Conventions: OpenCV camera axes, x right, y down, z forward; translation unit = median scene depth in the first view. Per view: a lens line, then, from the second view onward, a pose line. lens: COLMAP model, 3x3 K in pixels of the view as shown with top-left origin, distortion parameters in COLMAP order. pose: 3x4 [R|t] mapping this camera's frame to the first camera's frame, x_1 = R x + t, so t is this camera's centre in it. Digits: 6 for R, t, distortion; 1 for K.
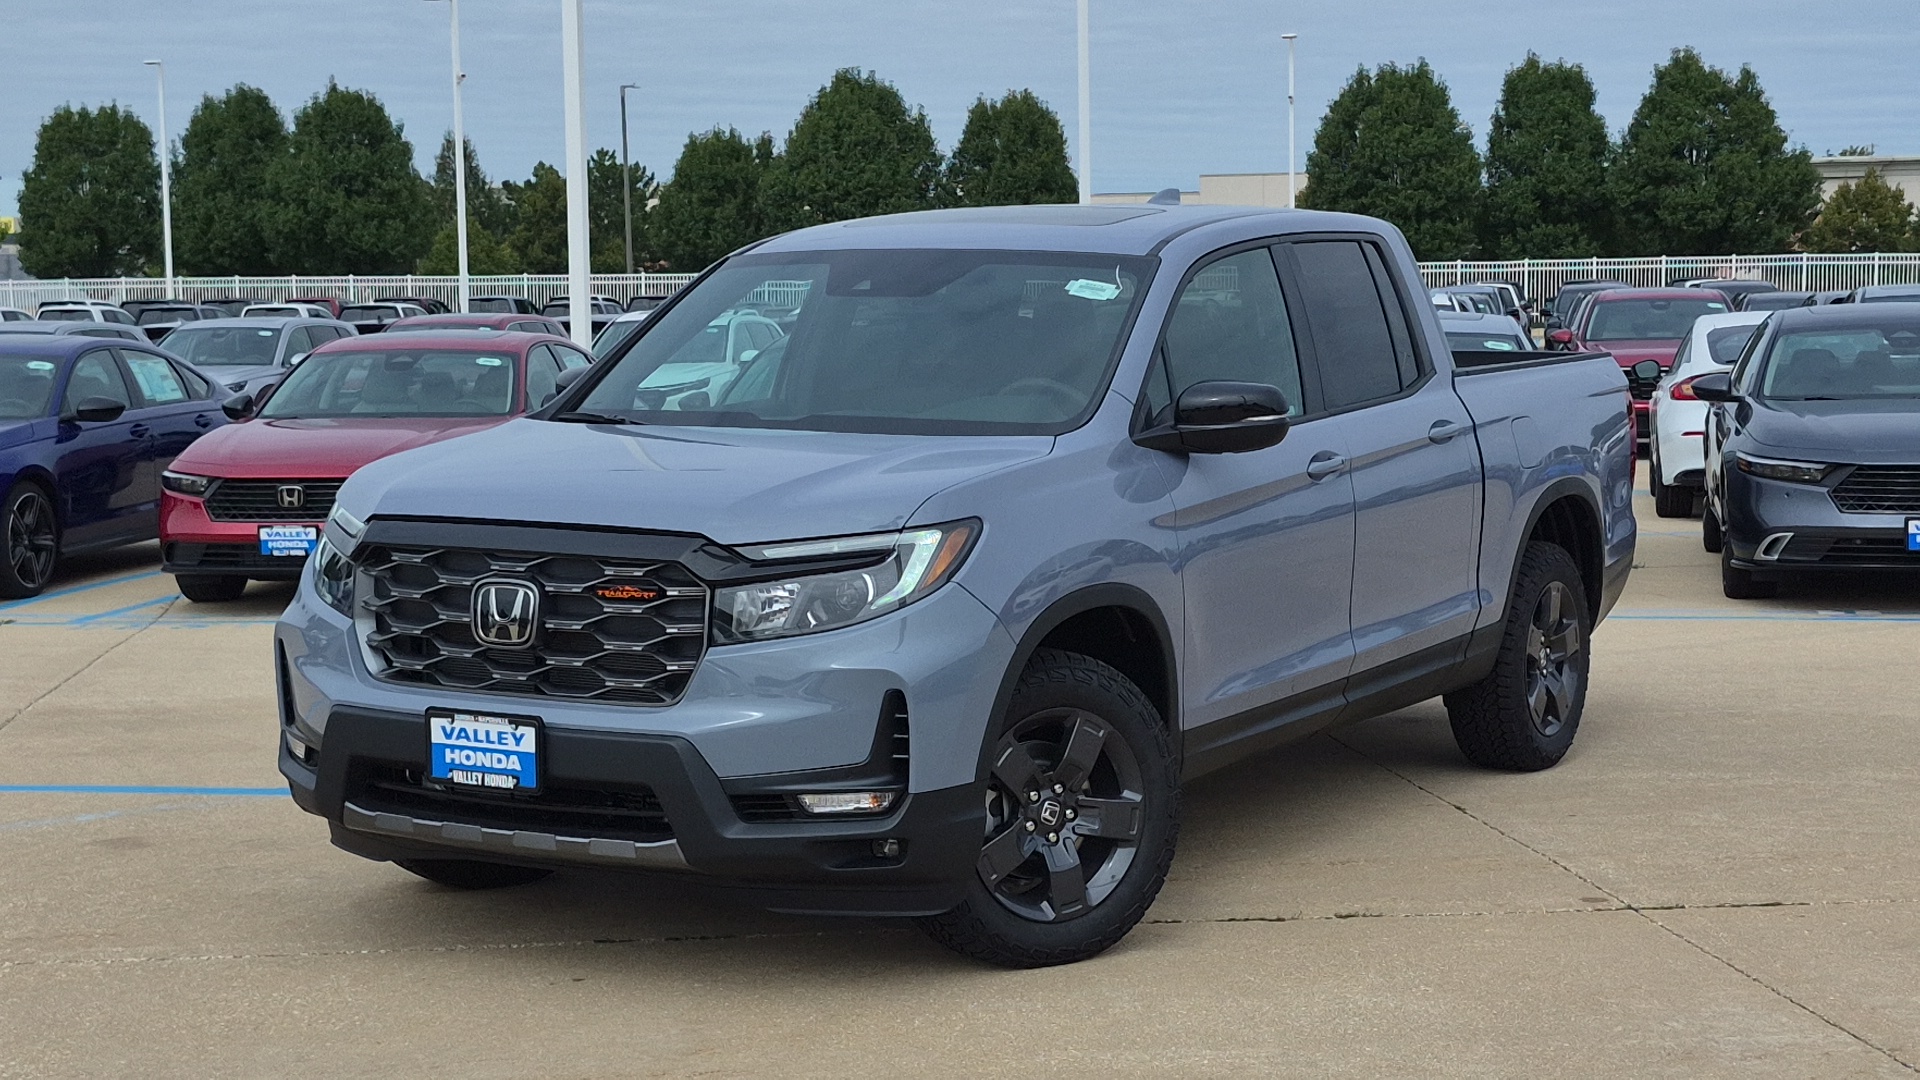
lens RADIAL K [[3079.0, 0, 960.0], [0, 3079.0, 540.0], [0, 0, 1]] dist [0.032505, -0.019557]
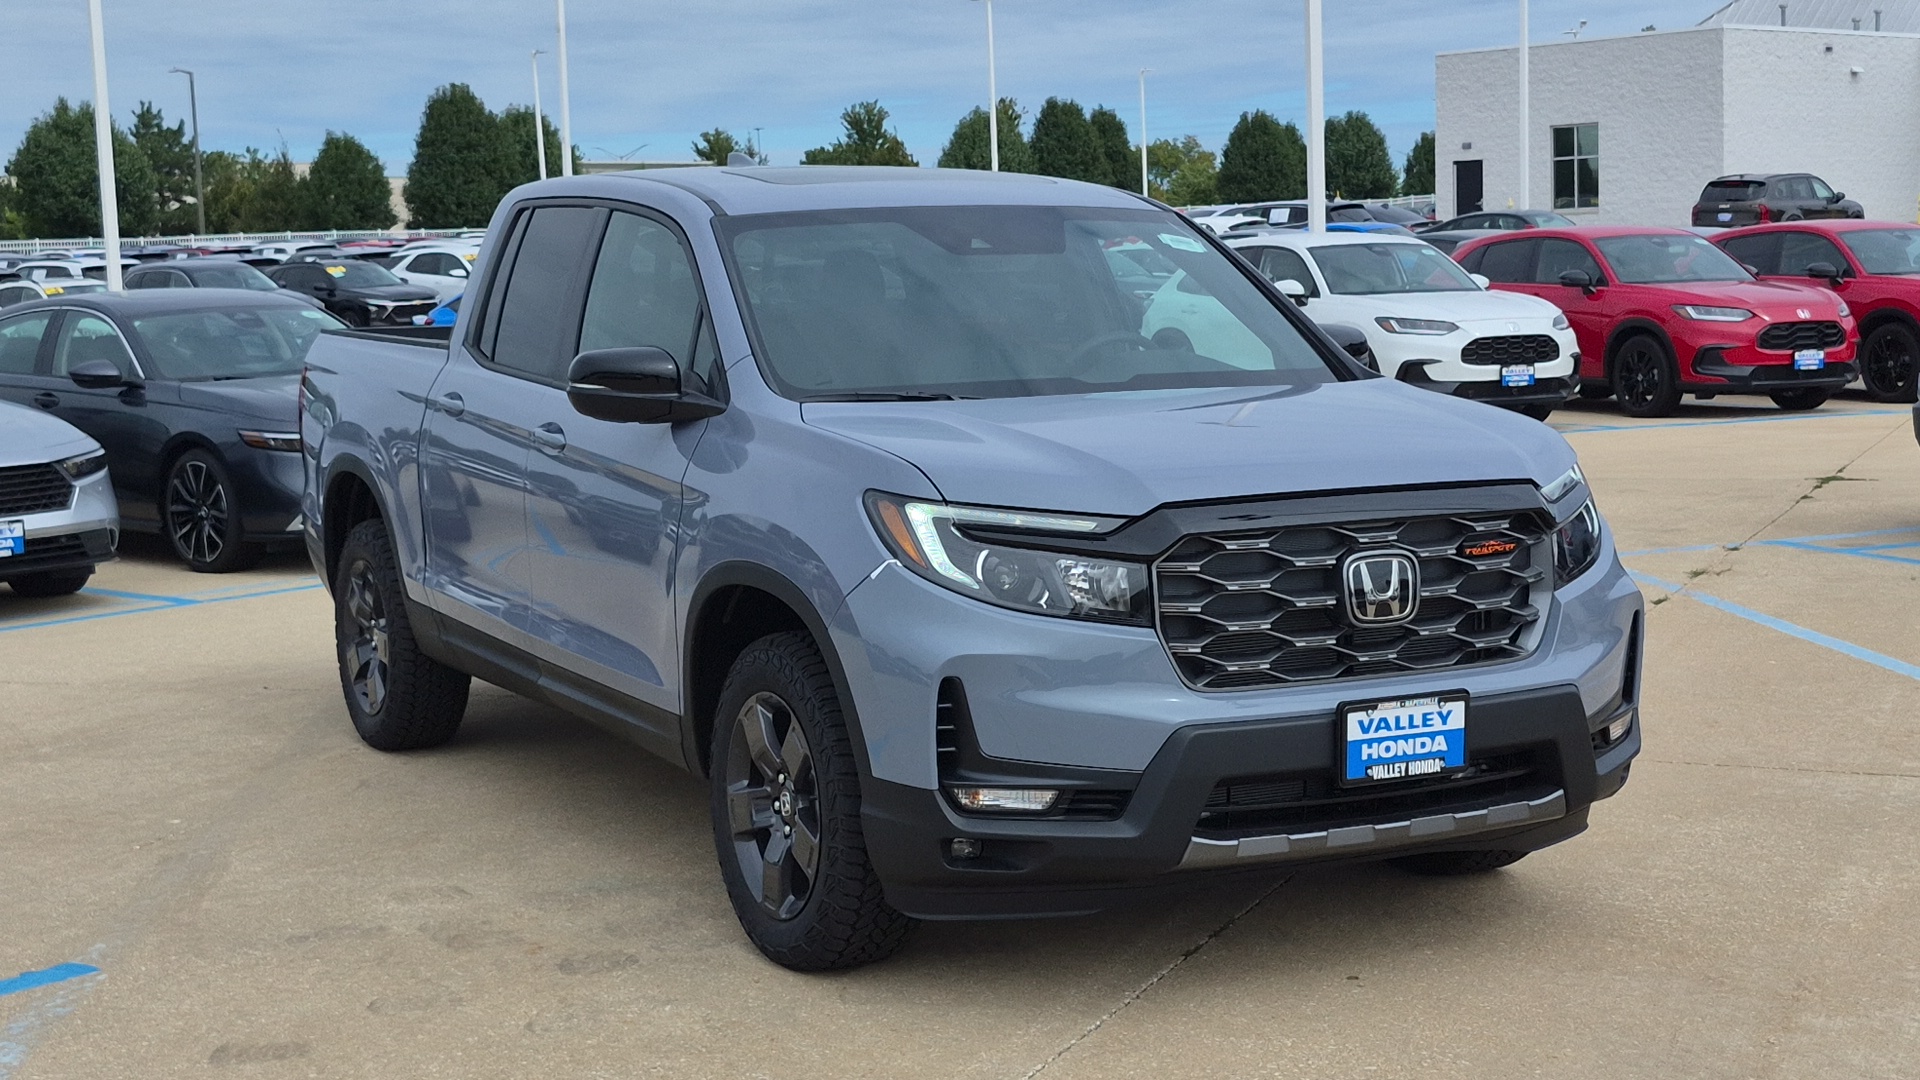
lens RADIAL K [[2734.4, 0, 960.0], [0, 2734.4, 540.0], [0, 0, 1]] dist [0.128403, -0.058575]
pose [[0.530818, -0.097728, 0.841832, -0.901910], [0.093214, 0.994035, 0.056620, -0.048400], [-0.842344, 0.048416, 0.536761, 0.667607]]
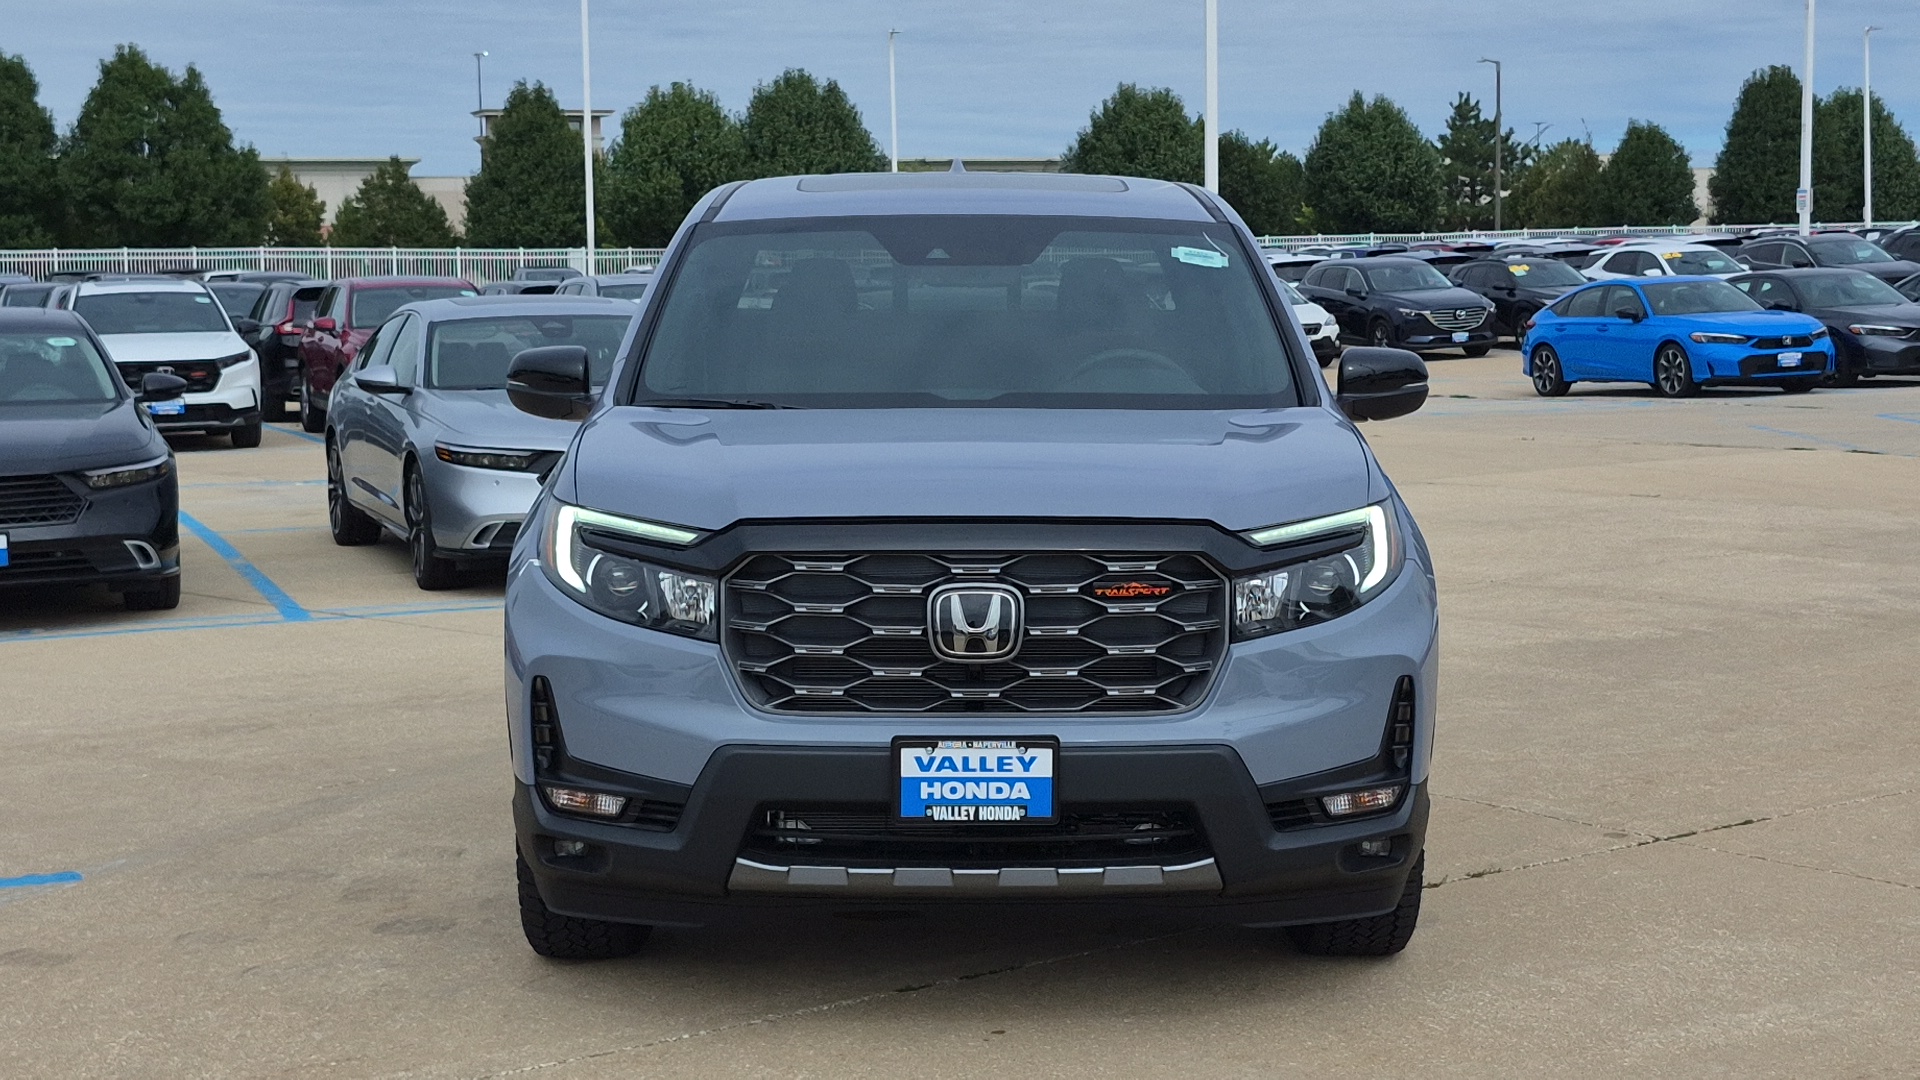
lens RADIAL K [[2924.5, 0, 960.0], [0, 2924.5, 540.0], [0, 0, 1]] dist [0.134046, -0.101323]
pose [[0.860494, -0.047881, 0.507205, -0.573148], [0.044937, 0.998827, 0.018053, -0.014819], [-0.507474, 0.007257, 0.861636, 0.286168]]
